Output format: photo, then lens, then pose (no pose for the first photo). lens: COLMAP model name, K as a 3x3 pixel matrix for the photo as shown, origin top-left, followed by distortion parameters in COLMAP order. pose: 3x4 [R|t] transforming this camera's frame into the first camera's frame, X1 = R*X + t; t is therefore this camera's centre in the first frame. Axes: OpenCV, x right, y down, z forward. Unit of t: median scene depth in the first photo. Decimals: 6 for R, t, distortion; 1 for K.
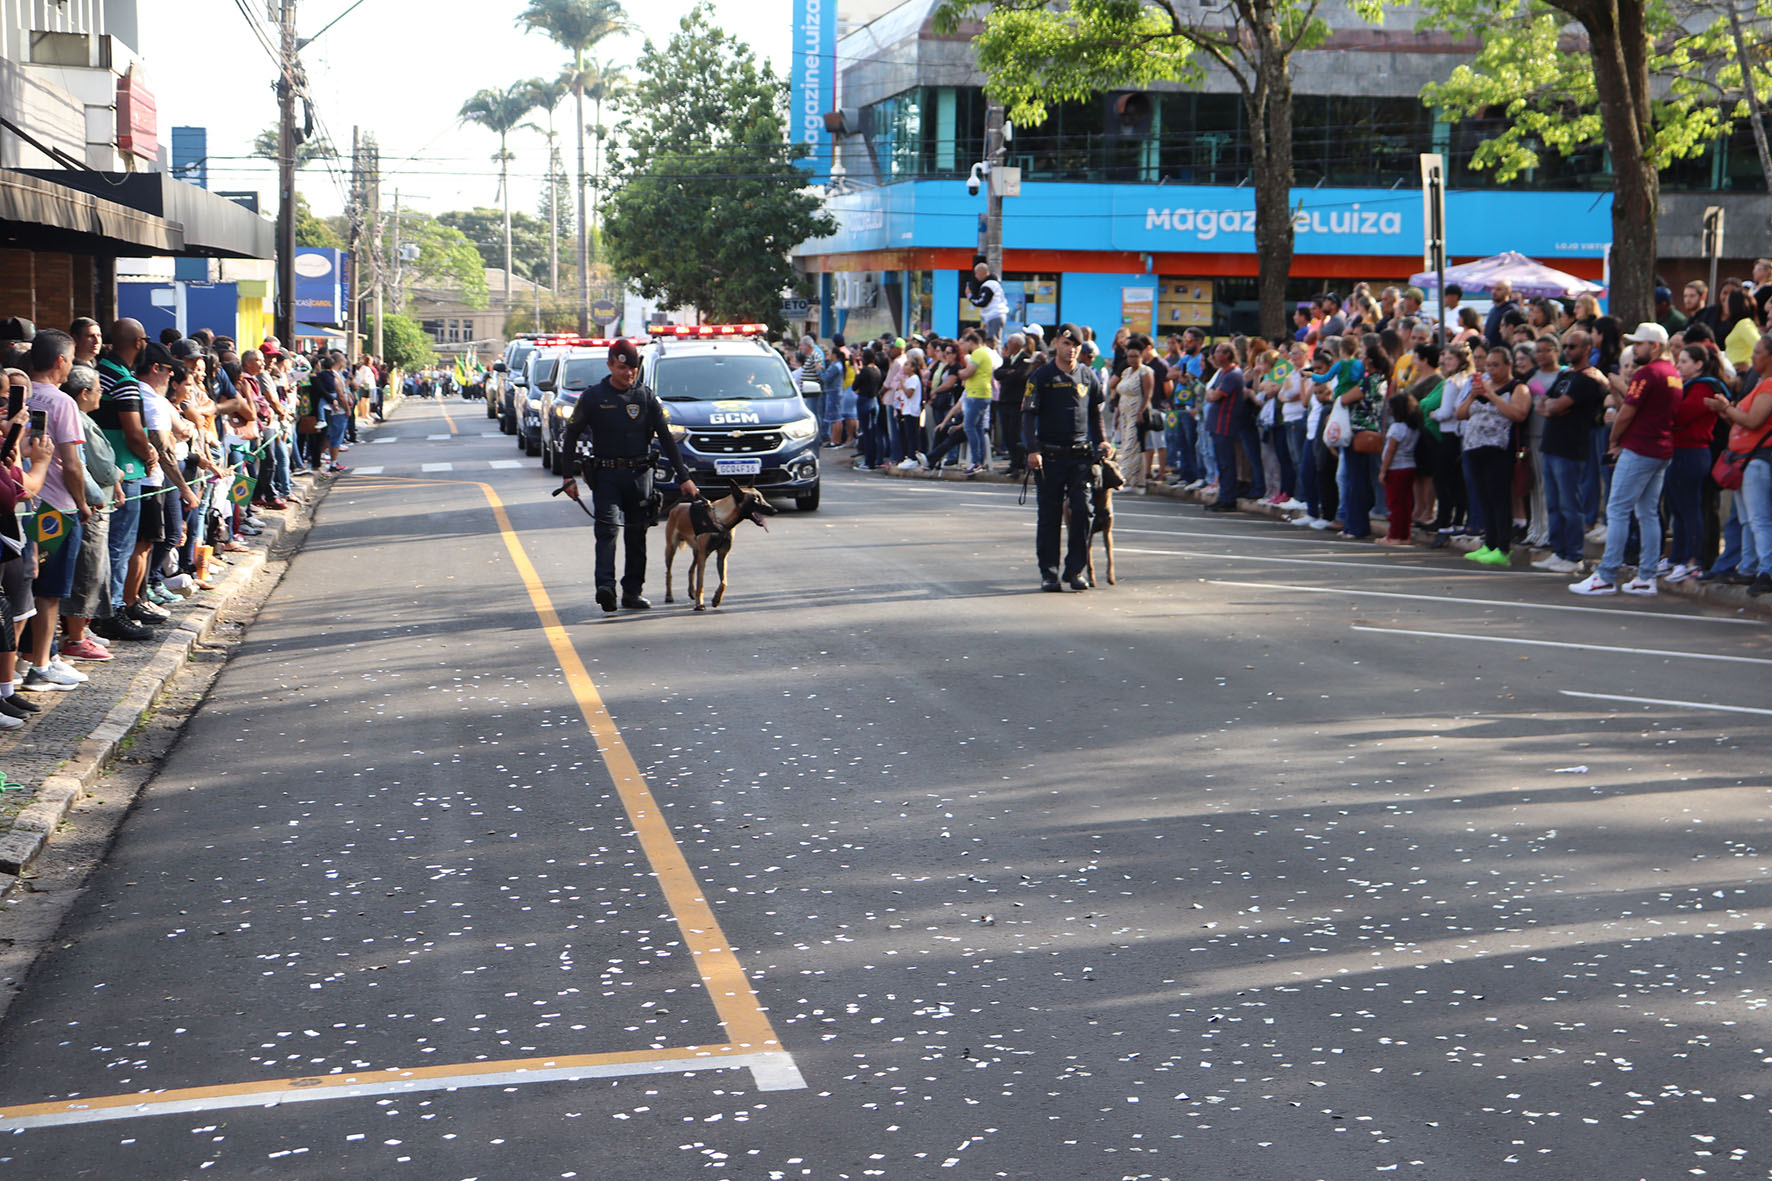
lens RADIAL K [[3076.9, 0, 886.0], [0, 3076.9, 590.5], [0, 0, 1]] dist [0.199667, 0.425275]
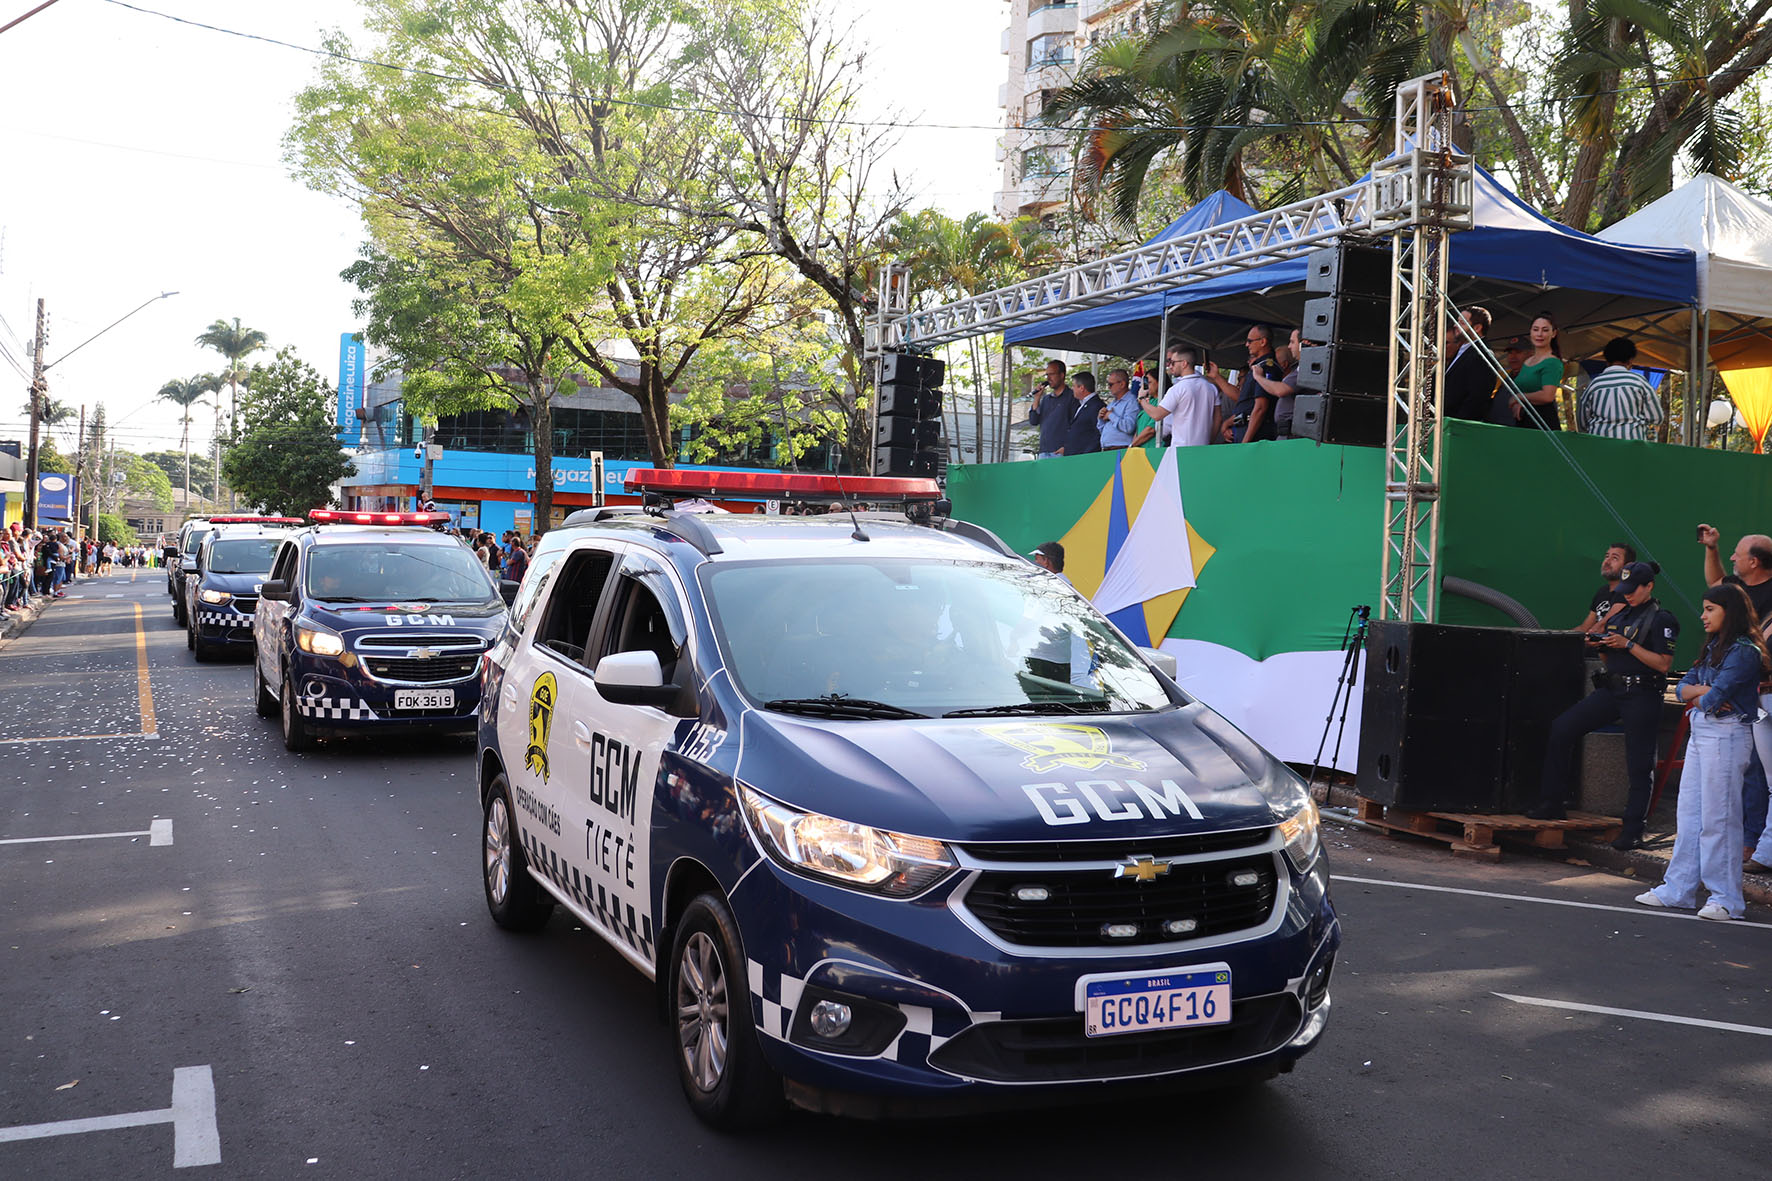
lens RADIAL K [[1882.4, 0, 885.9], [0, 1882.4, 594.7], [0, 0, 1]] dist [-0.095379, 0.241054]
pose [[0.972315, 0.019169, 0.232888, 0.032310], [-0.006514, 0.998466, -0.054989, 0.013366], [-0.233585, 0.051950, 0.970948, -0.140752]]
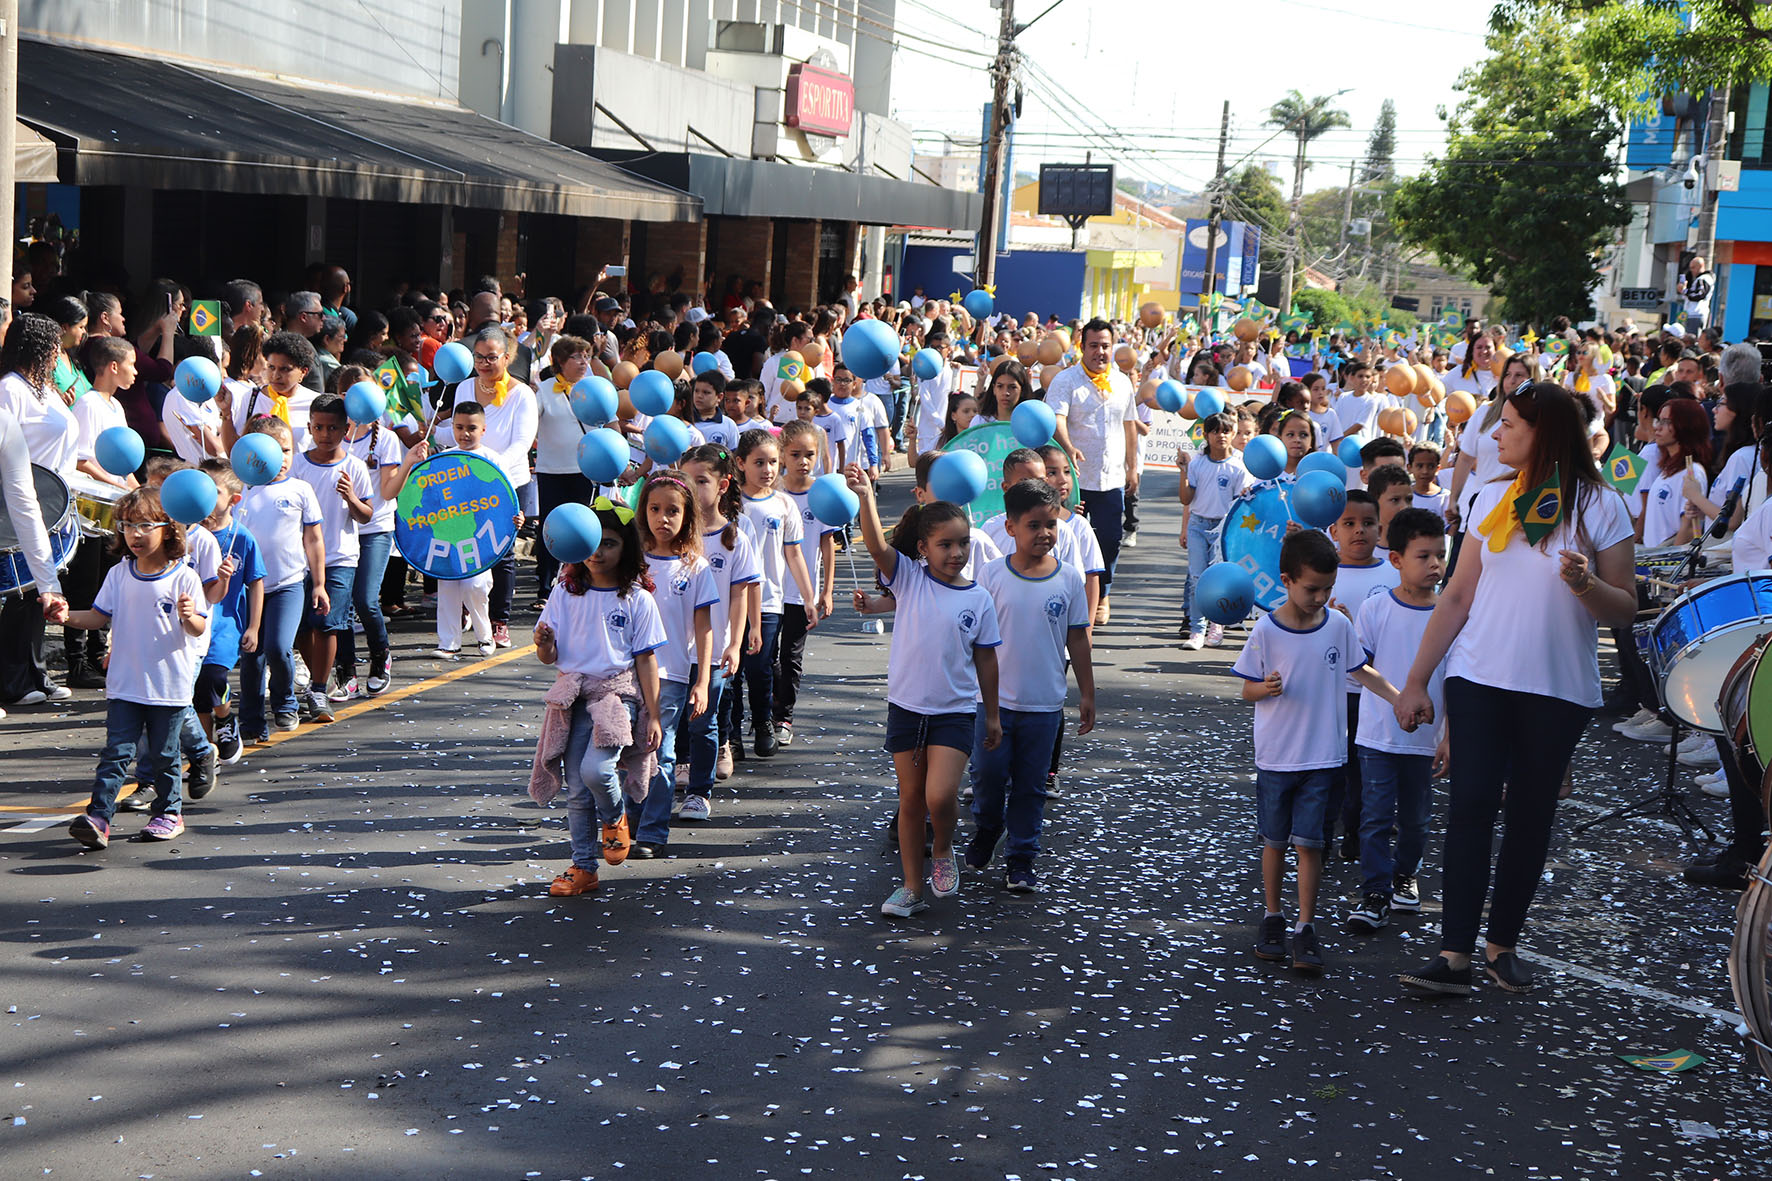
lens RADIAL K [[3199.7, 0, 886.0], [0, 3199.7, 590.5], [0, 0, 1]] dist [0.211750, 0.399817]
pose [[0.944298, 0.079264, -0.319404, 0.098155], [-0.077861, 0.996816, 0.017182, -0.000545], [0.319749, 0.008644, 0.947463, -0.035090]]
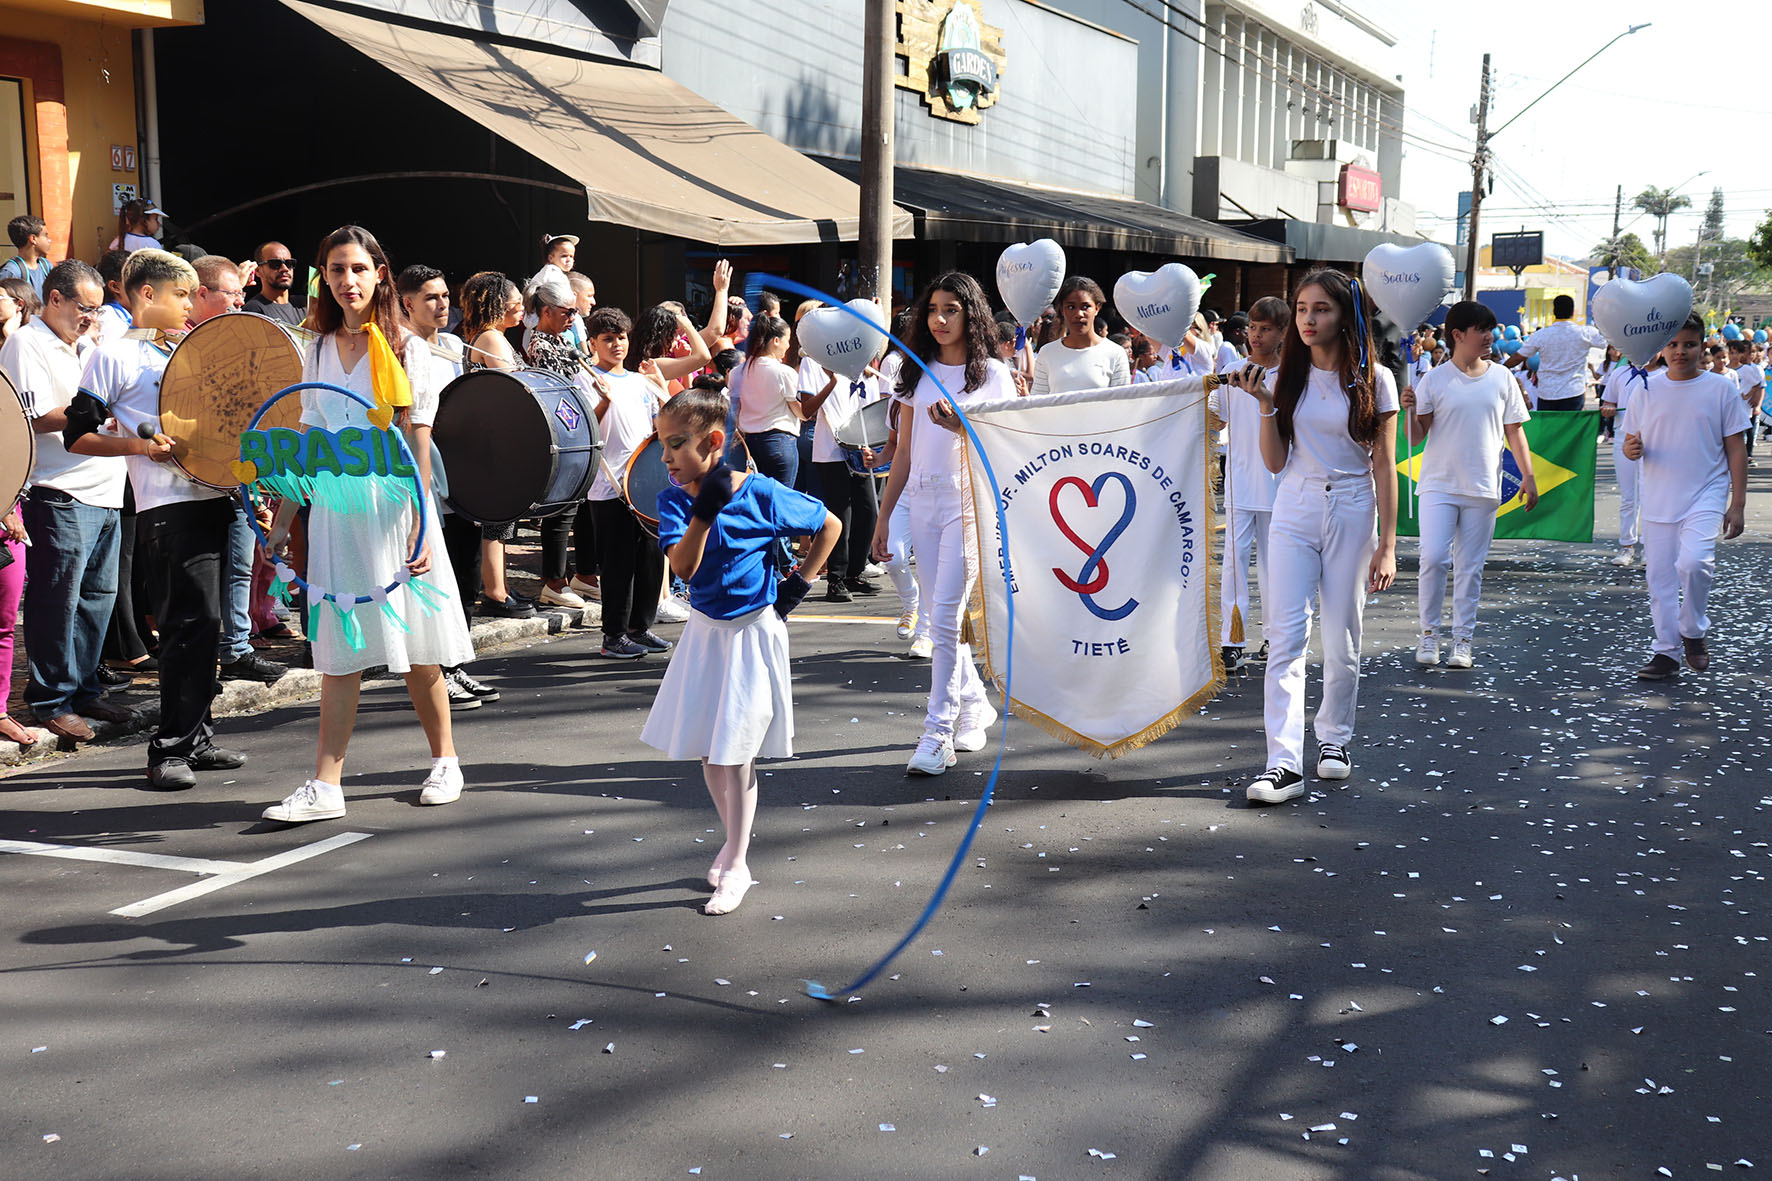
lens RADIAL K [[1995.3, 0, 886.0], [0, 1995.3, 590.5], [0, 0, 1]] dist [-0.060614, 0.200662]
pose [[0.842277, 0.068671, -0.534653, 0.081973], [-0.042732, 0.997237, 0.060767, 0.006230], [0.537349, -0.028336, 0.842884, -0.022200]]
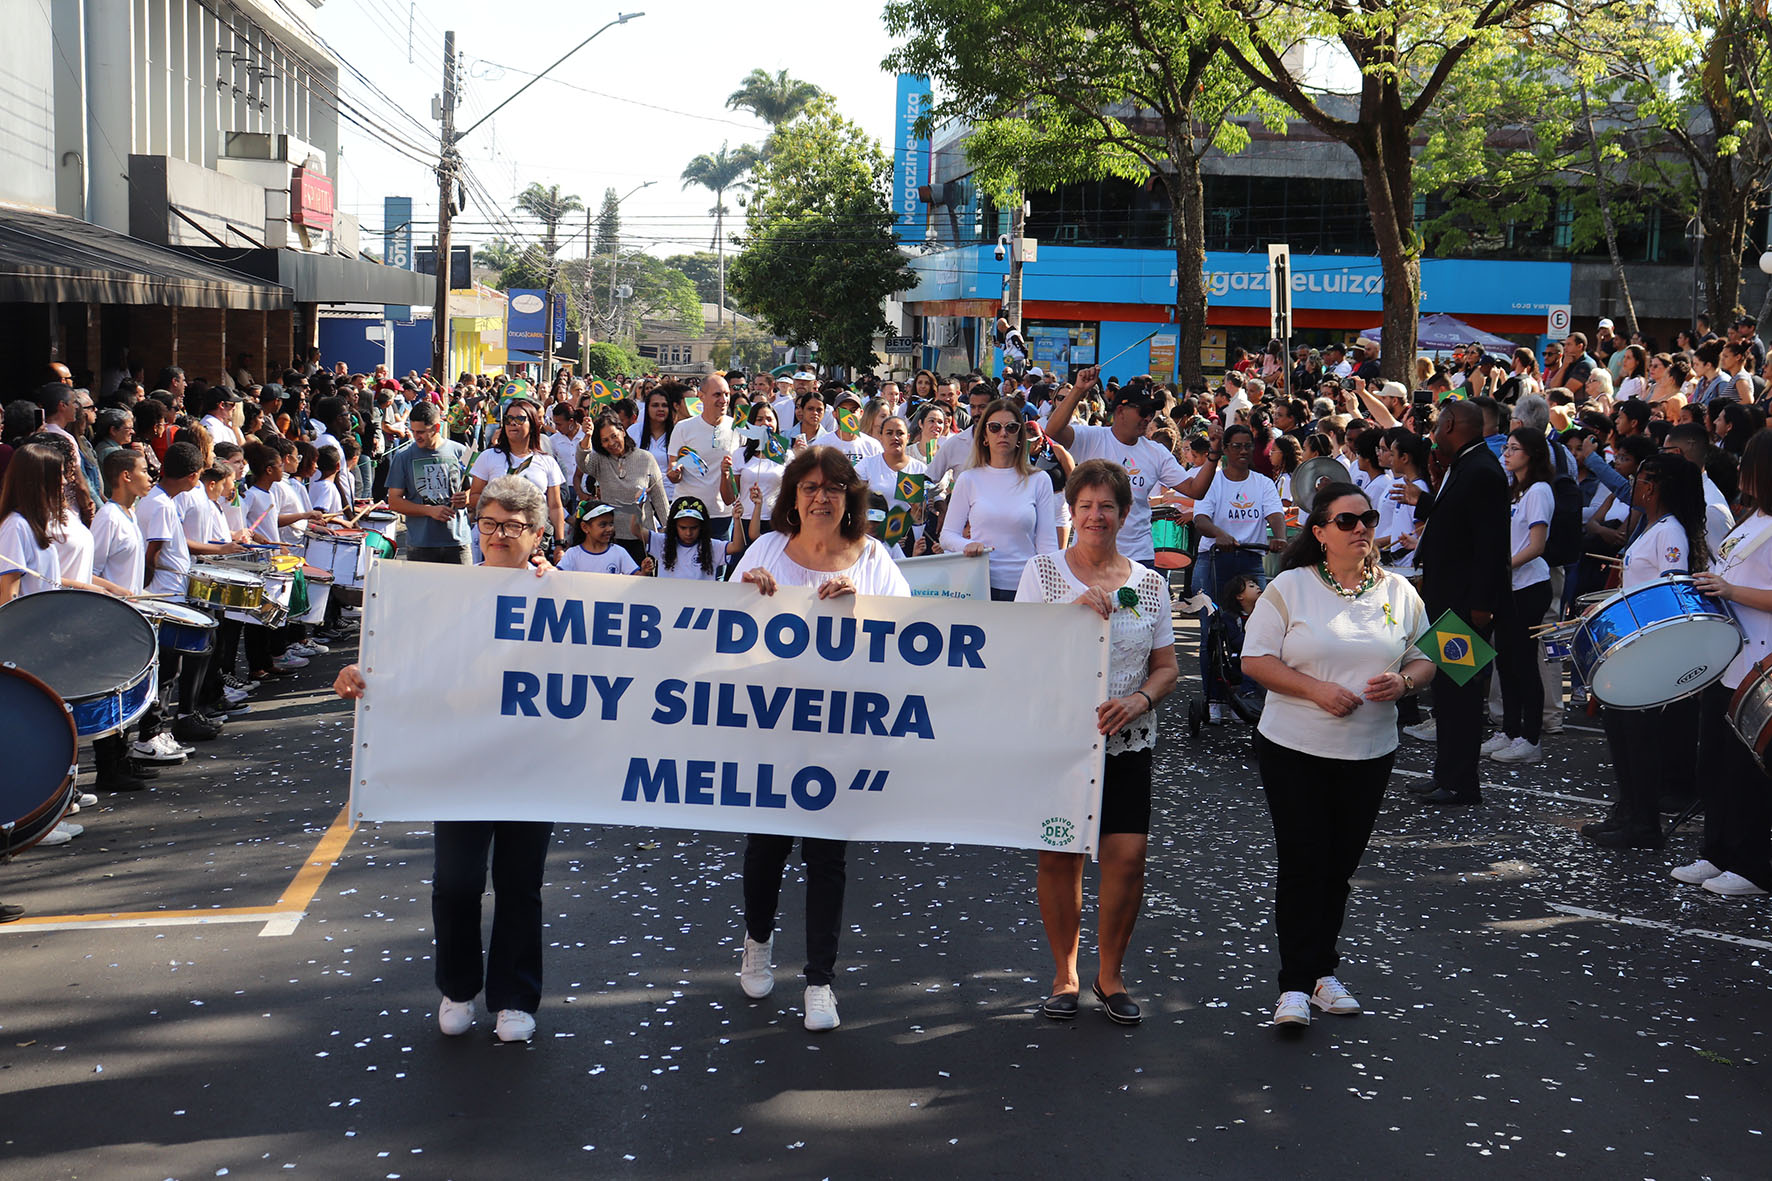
lens RADIAL K [[2594.0, 0, 896.5], [0, 2594.0, 595.0], [0, 0, 1]] dist [0.093774, 0.107509]
pose [[0.997989, 0.019687, -0.060260, 0.040600], [-0.019213, 0.999780, 0.008432, -0.002151], [0.060413, -0.007257, 0.998147, -0.027710]]
